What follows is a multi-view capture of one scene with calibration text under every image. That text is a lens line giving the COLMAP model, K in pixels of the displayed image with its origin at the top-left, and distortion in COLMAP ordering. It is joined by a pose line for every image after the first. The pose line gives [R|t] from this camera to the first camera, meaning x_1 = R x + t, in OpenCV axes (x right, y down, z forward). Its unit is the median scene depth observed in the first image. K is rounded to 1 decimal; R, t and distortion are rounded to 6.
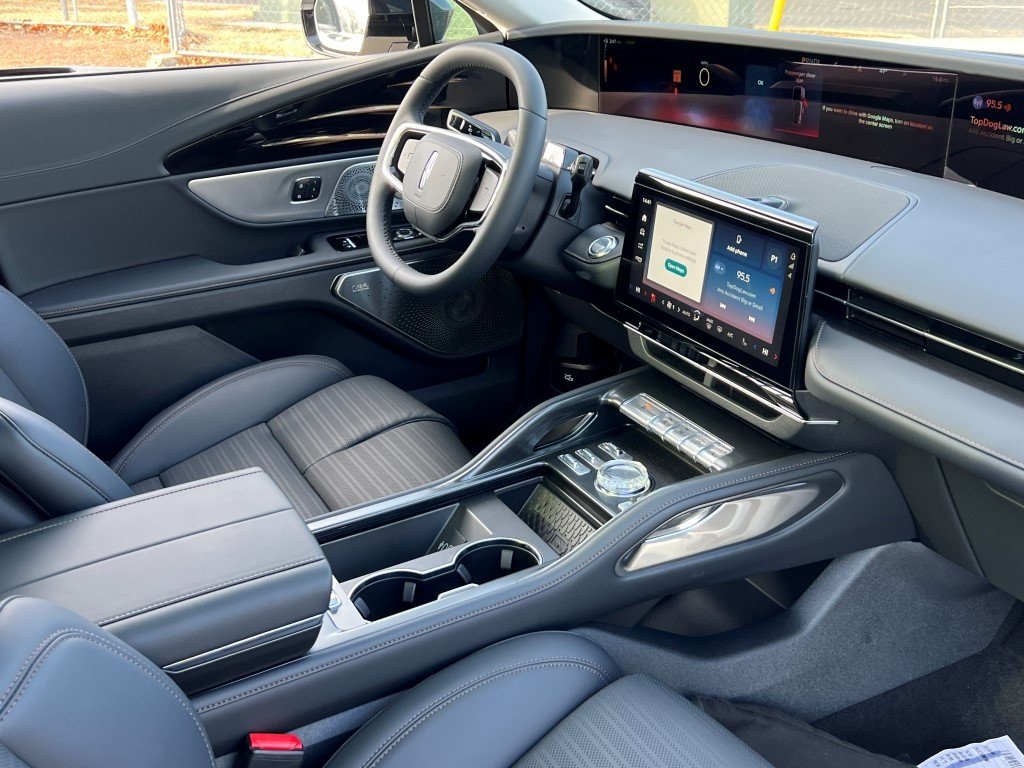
lens RADIAL K [[1070.8, 0, 511.9], [0, 1070.8, 385.8], [0, 0, 1]] dist [-0.008984, 0.000000]
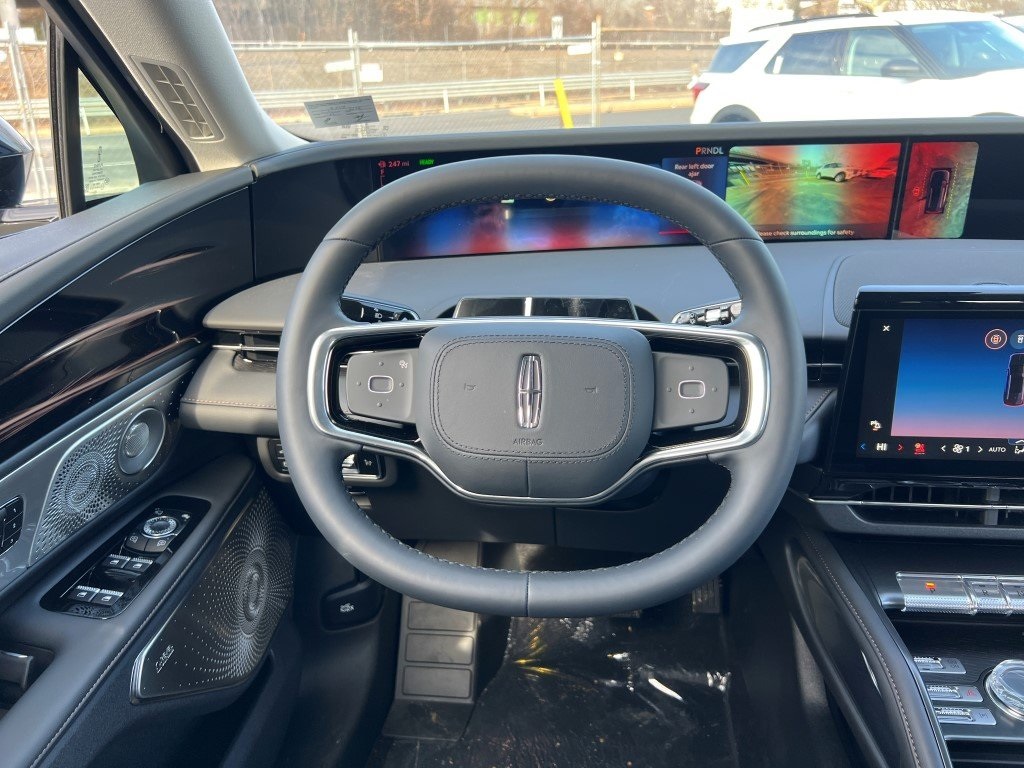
lens RADIAL K [[776.1, 0, 511.9], [0, 776.1, 374.8], [0, 0, 1]] dist [0.006672, -0.007407]
pose [[0.560475, -0.287113, 0.776810, -0.348330], [0.353712, 0.931116, 0.088939, -0.224718], [-0.748836, 0.224919, 0.623423, 0.698378]]
